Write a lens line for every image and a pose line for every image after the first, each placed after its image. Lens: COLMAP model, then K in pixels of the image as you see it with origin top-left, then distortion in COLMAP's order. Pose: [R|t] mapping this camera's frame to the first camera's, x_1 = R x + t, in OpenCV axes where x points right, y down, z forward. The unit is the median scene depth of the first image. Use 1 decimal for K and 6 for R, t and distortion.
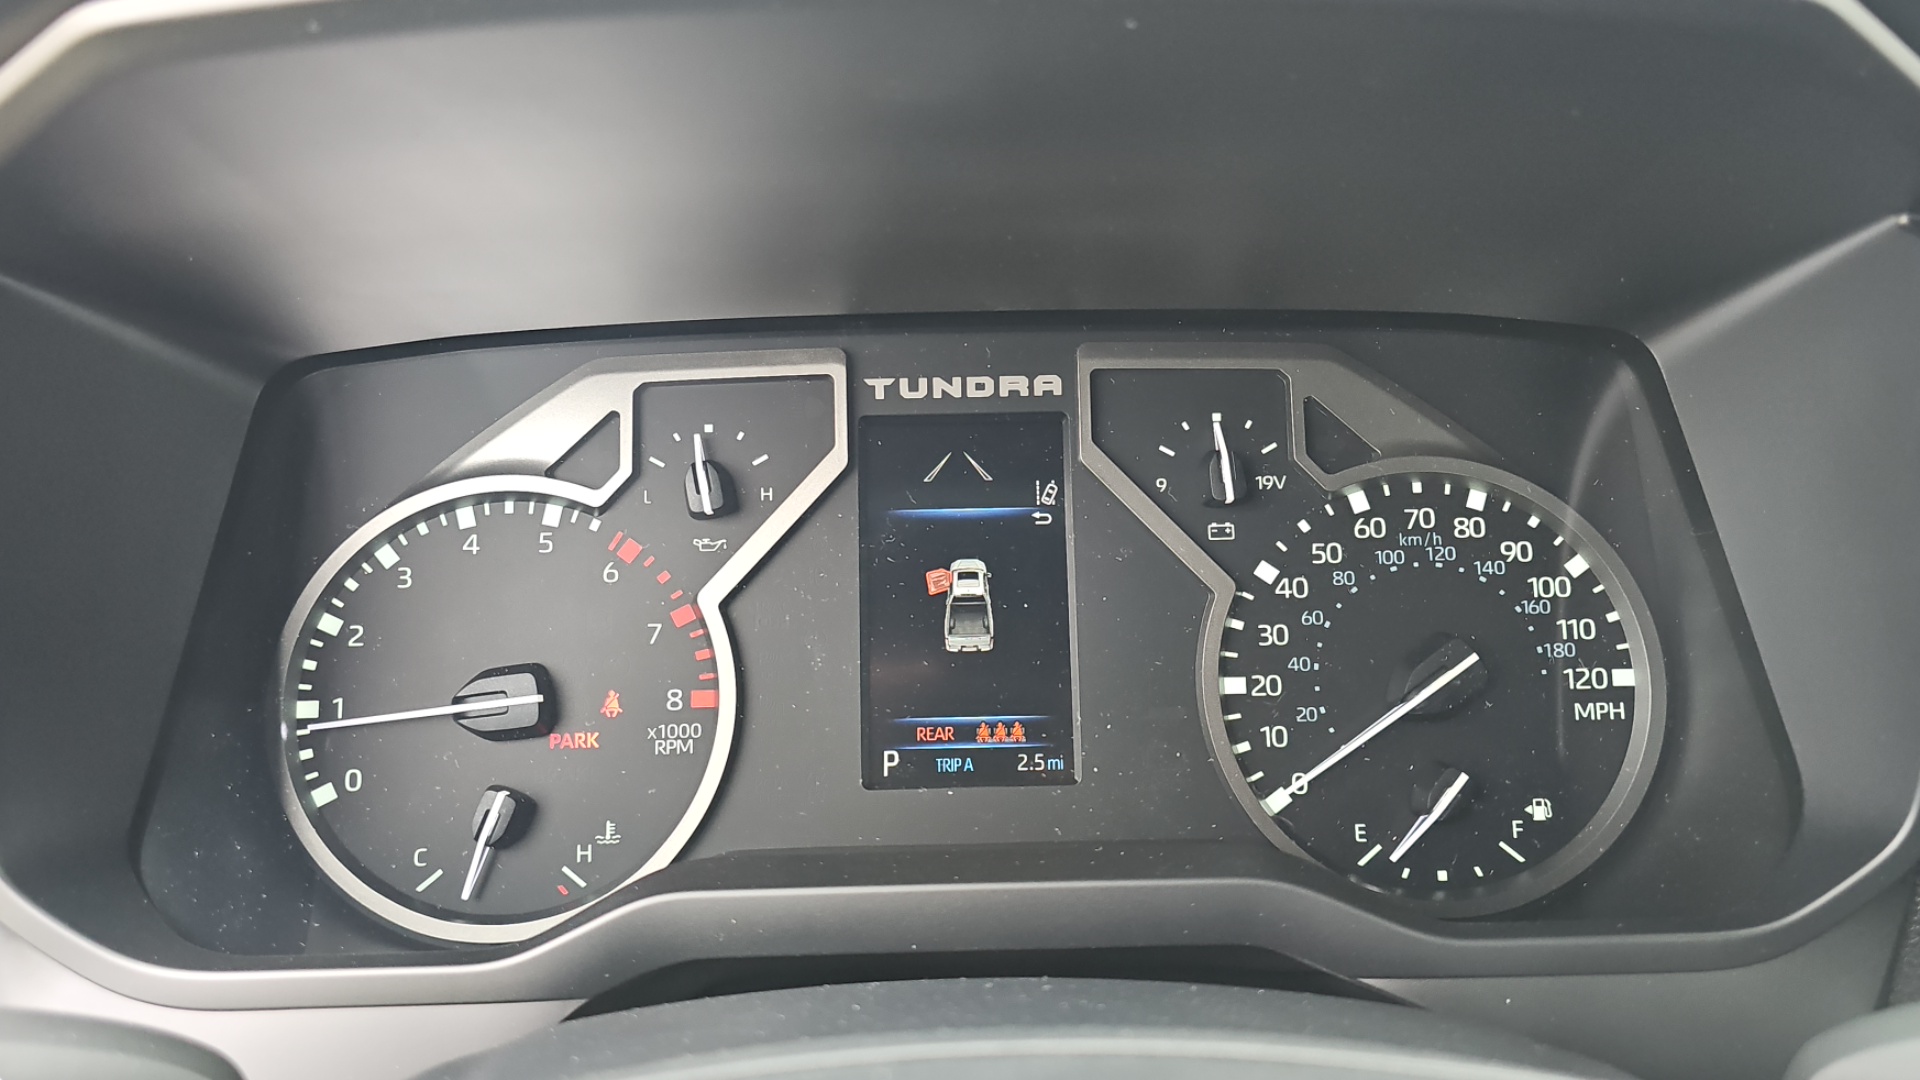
lens RADIAL K [[1432.4, 0, 959.3], [0, 1432.4, 554.3], [0, 0, 1]] dist [0.064666, -0.075546]
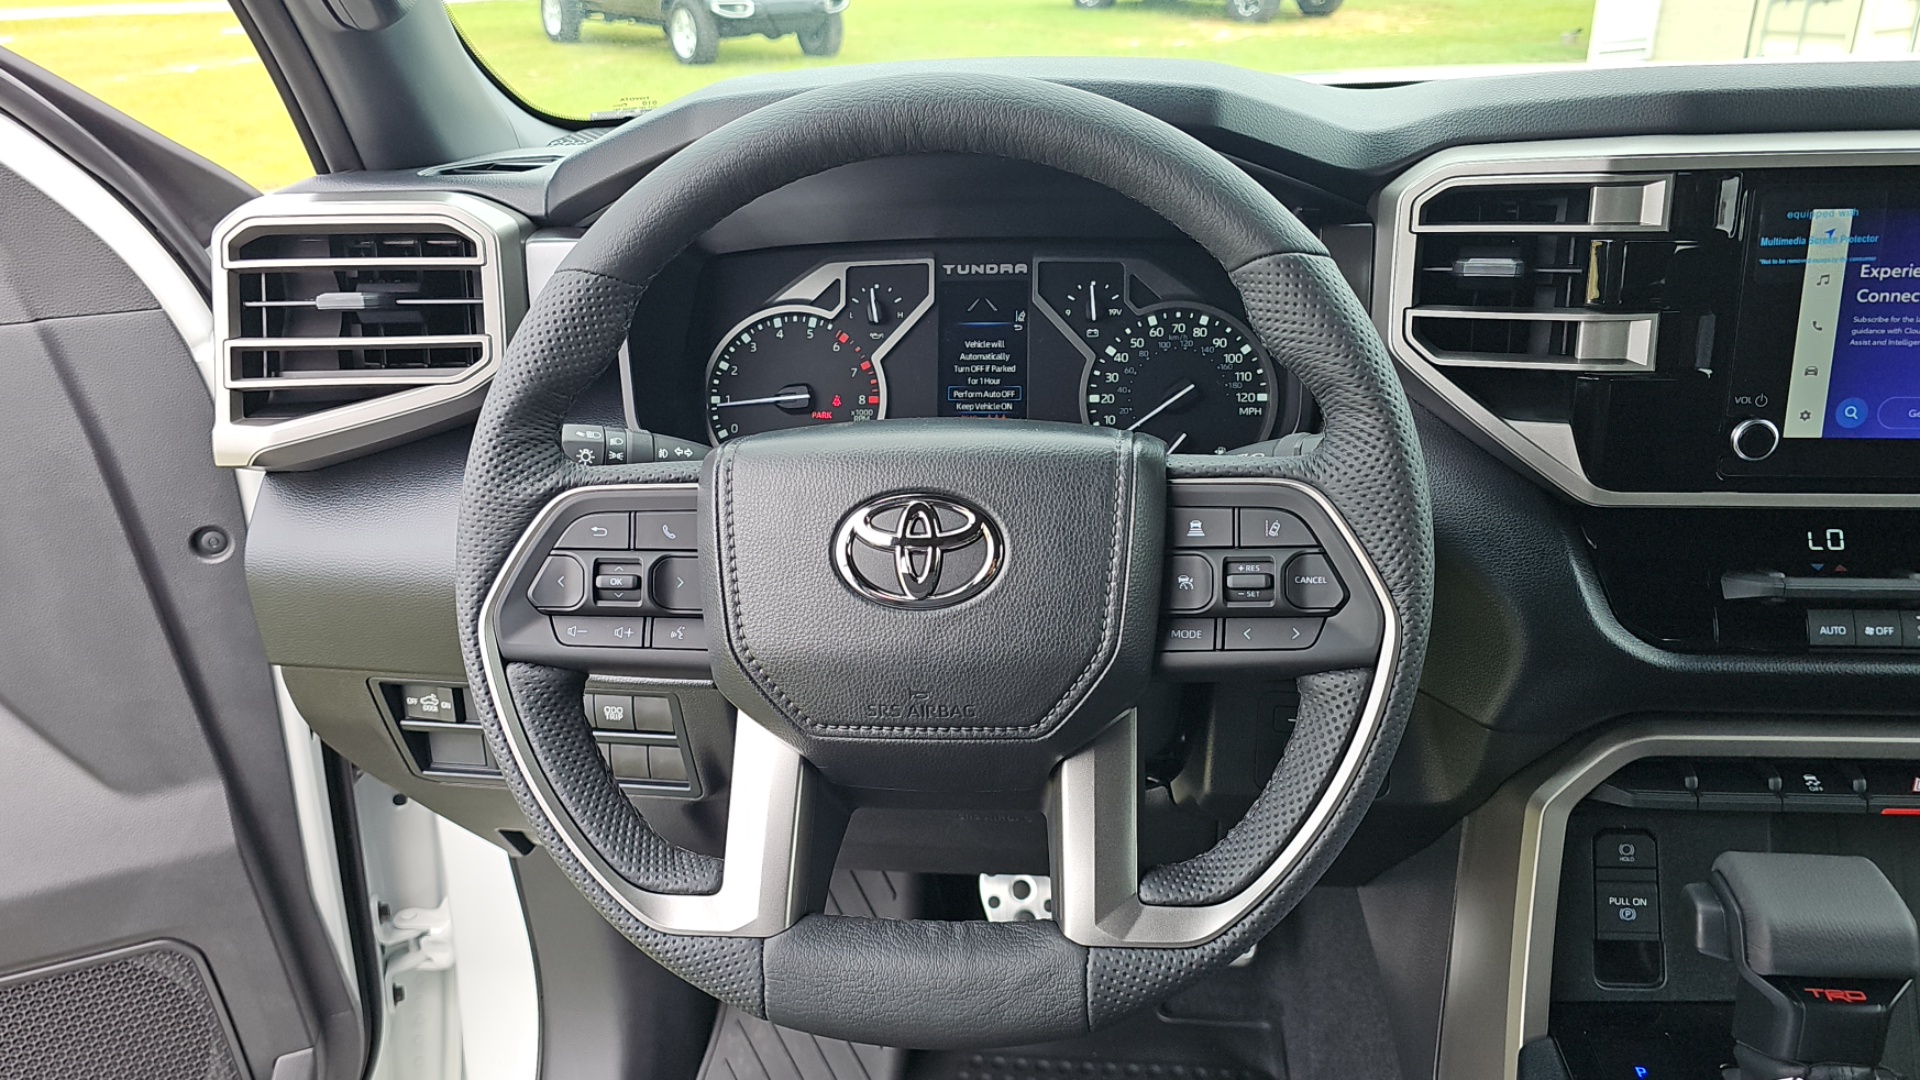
lens RADIAL K [[1432.4, 0, 967.2], [0, 1432.4, 543.4], [0, 0, 1]] dist [0.064666, -0.075546]
pose [[0.994012, 0.027855, -0.105664, 0.237176], [-0.018852, 0.996180, 0.085264, 0.131065], [0.107635, -0.082761, 0.990740, -1.374703]]
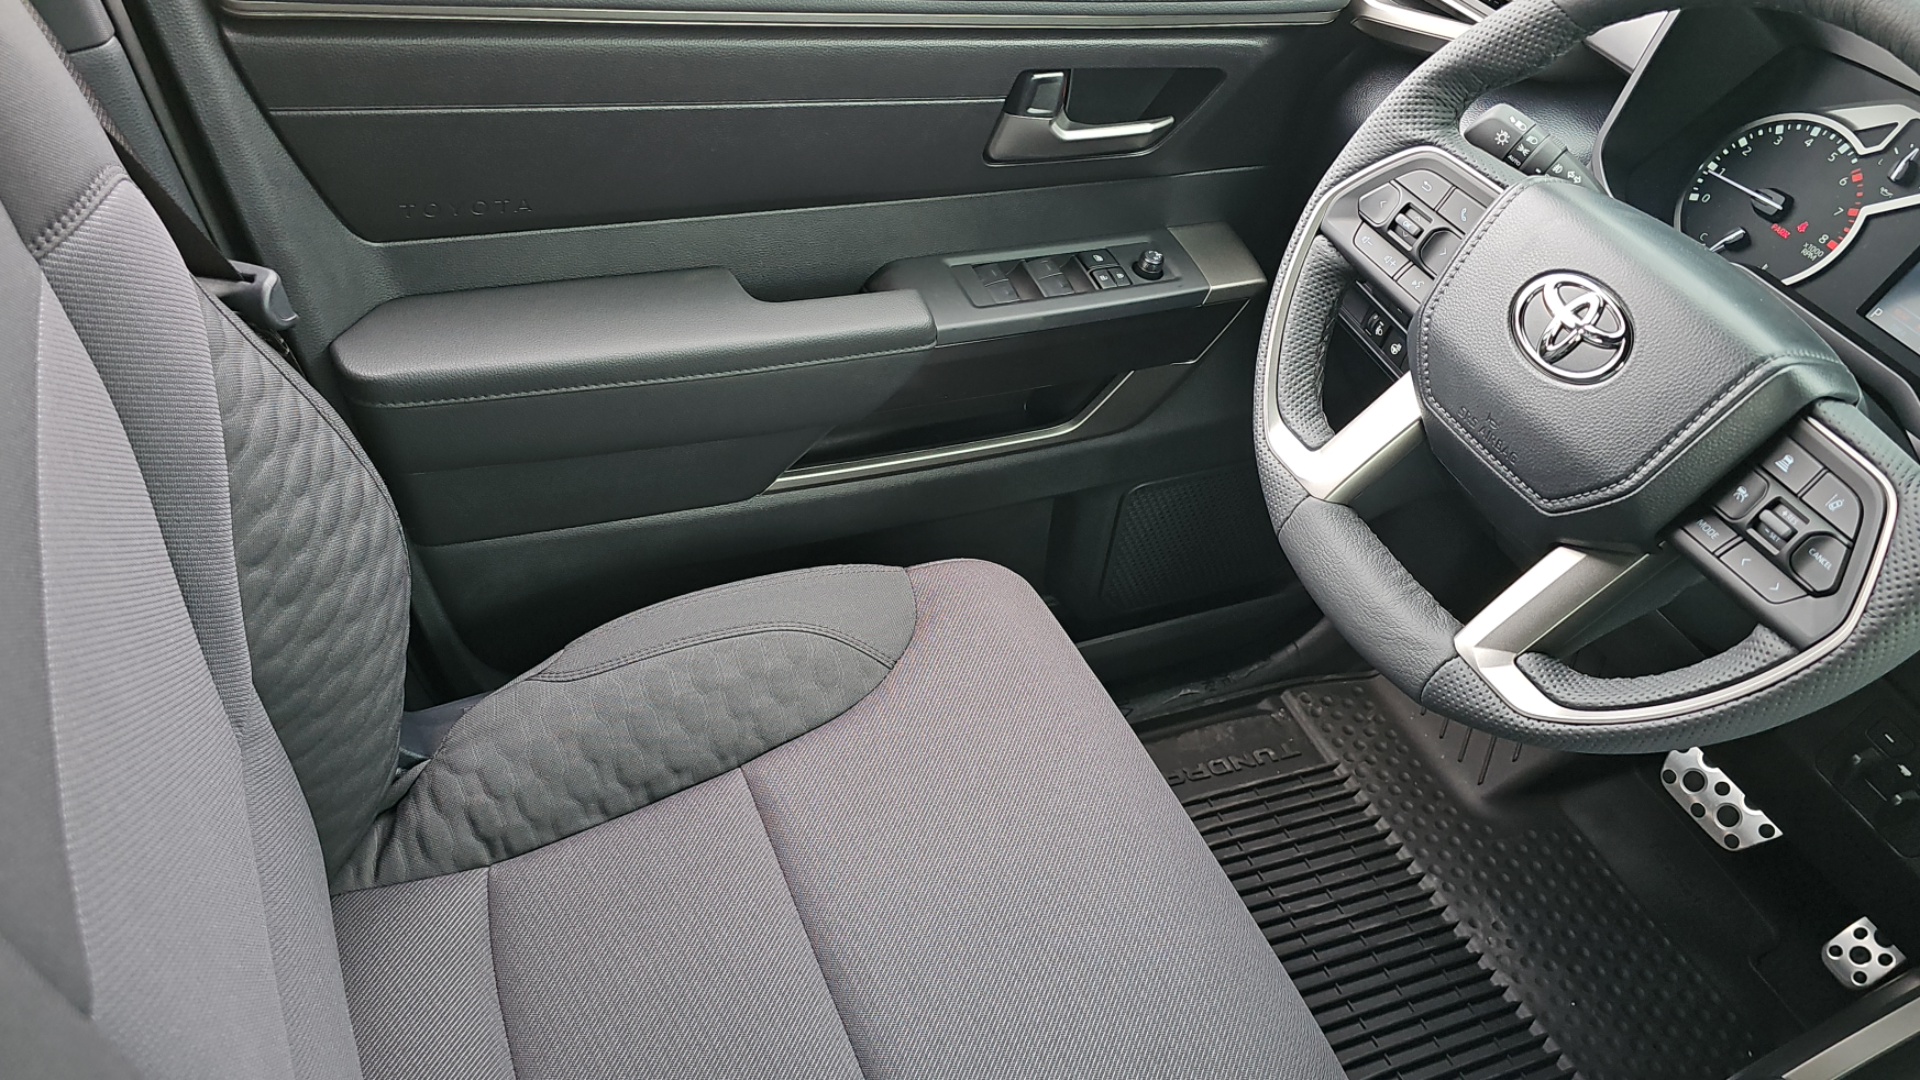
lens RADIAL K [[1432.4, 0, 937.1], [0, 1432.4, 549.9], [0, 0, 1]] dist [0.064666, -0.075546]
pose [[0.404239, 0.678058, -0.613864, 1.066048], [-0.427996, 0.733360, 0.528207, -0.170446], [0.808338, 0.049209, 0.586659, -1.646703]]
